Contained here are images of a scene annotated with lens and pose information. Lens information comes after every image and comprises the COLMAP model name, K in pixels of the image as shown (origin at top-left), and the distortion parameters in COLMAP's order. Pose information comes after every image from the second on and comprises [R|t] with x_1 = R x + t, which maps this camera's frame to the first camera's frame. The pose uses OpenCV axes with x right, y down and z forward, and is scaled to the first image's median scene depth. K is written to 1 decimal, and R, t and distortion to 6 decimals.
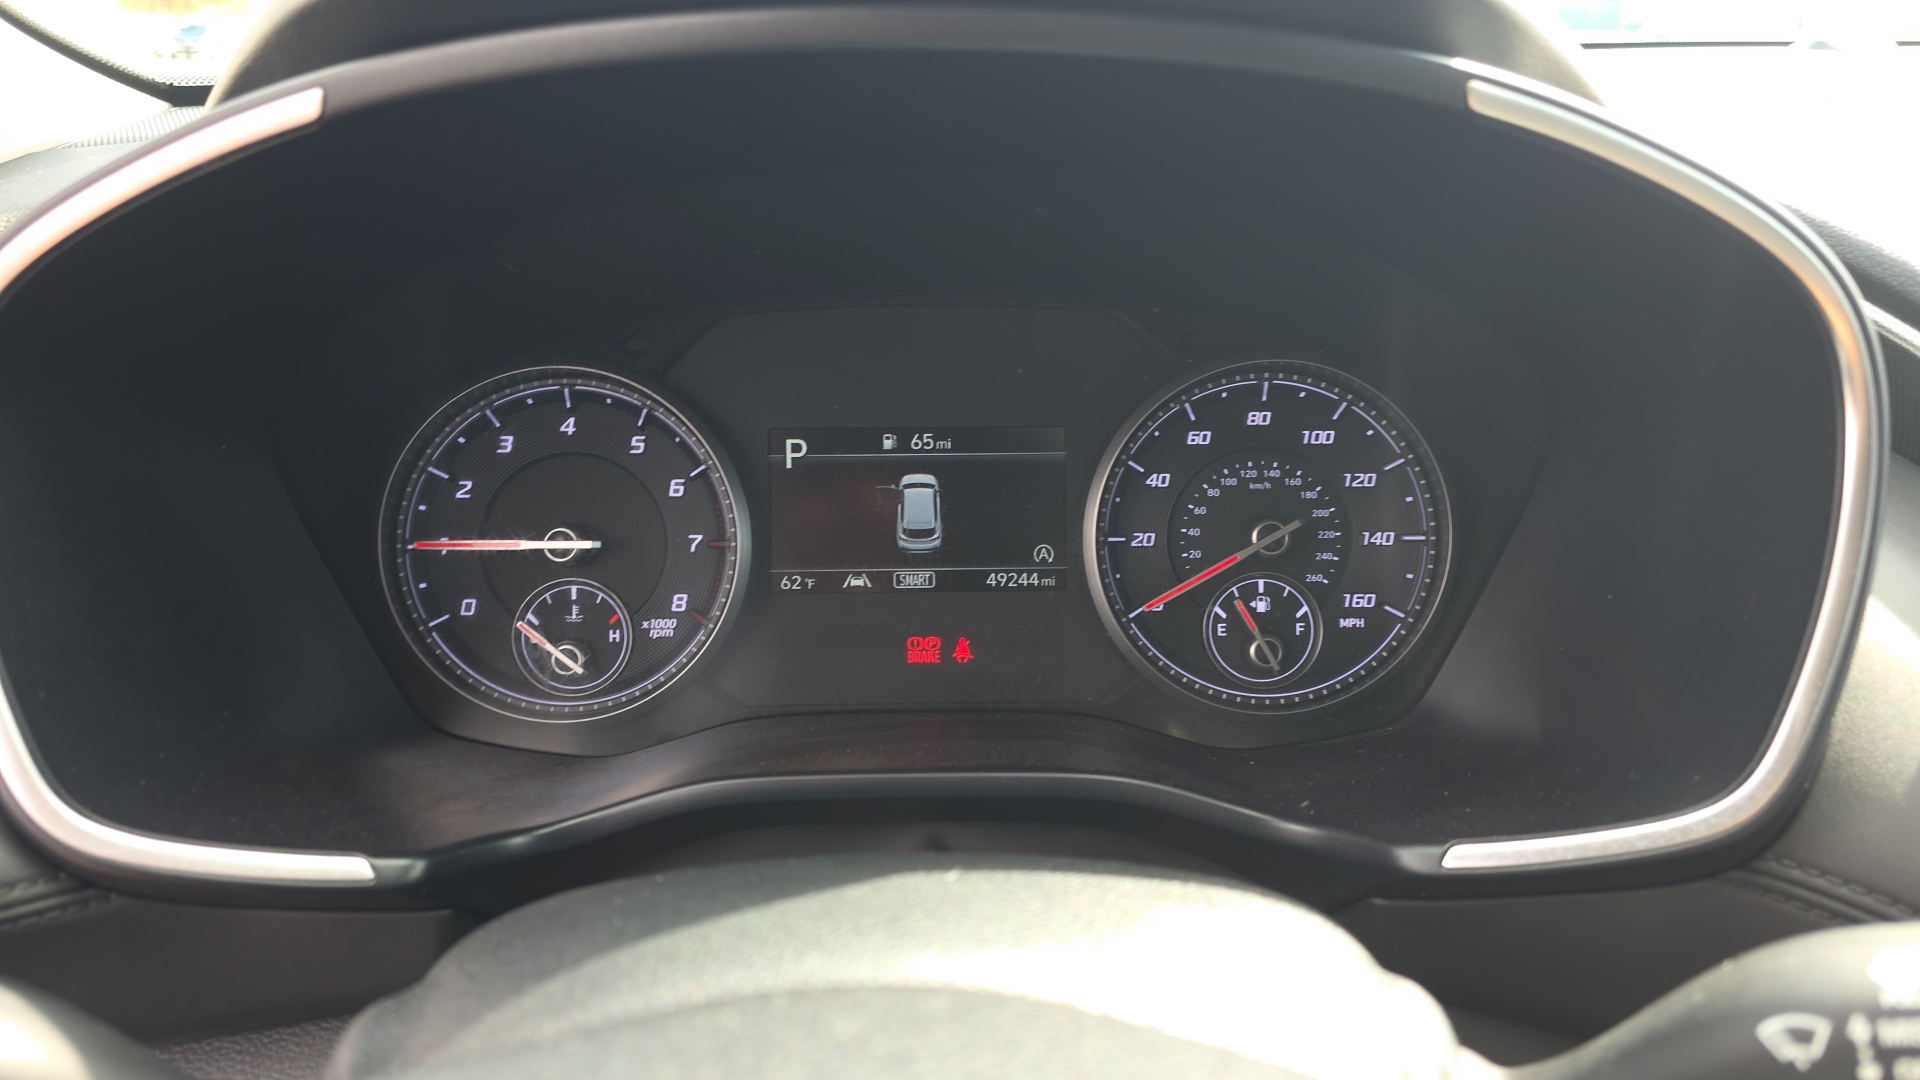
lens RADIAL K [[1288.2, 0, 933.9], [0, 1288.2, 547.0], [0, 0, 1]] dist [0.063669, -0.058710]
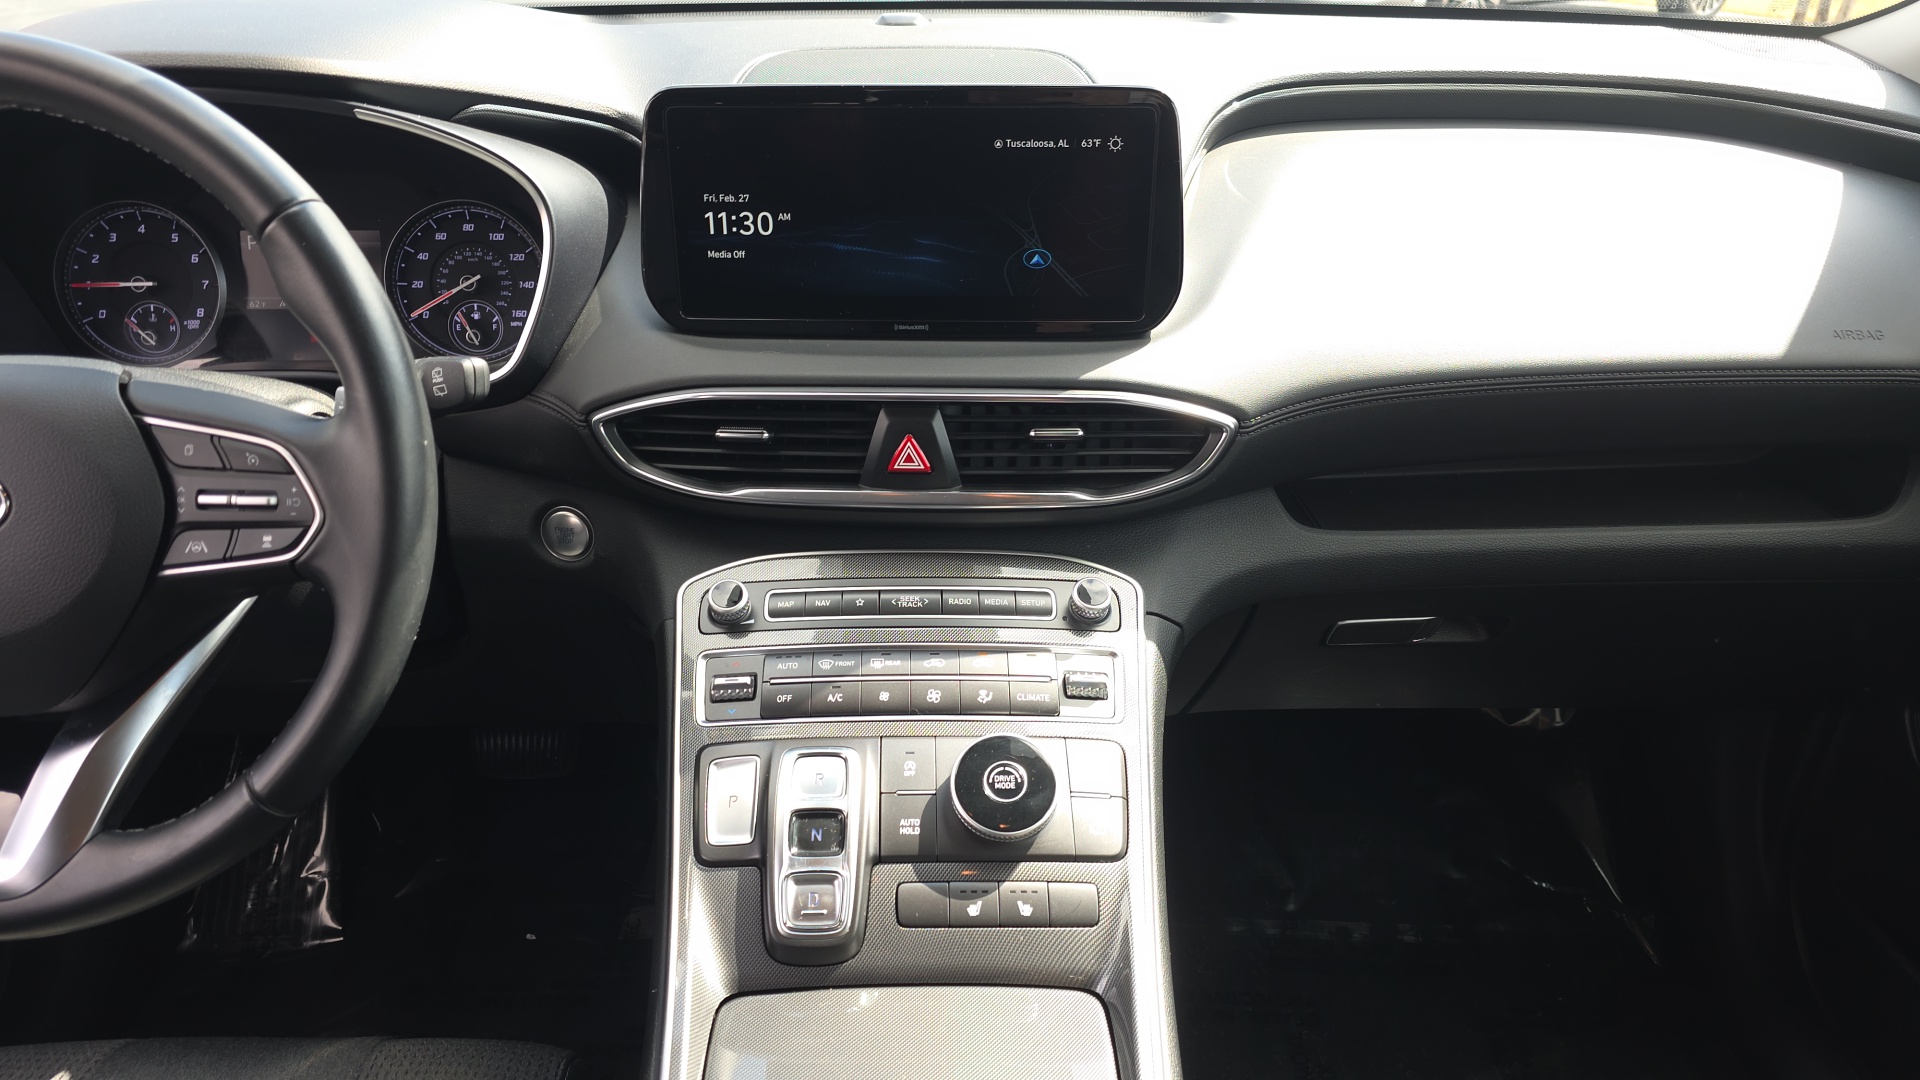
lens RADIAL K [[1288.2, 0, 949.9], [0, 1288.2, 564.6], [0, 0, 1]] dist [0.063669, -0.058710]
pose [[0.999982, -0.001333, 0.005911, 1.050238], [0.000447, 0.989077, 0.147397, 0.138561], [-0.006043, -0.147391, 0.989060, -1.246958]]
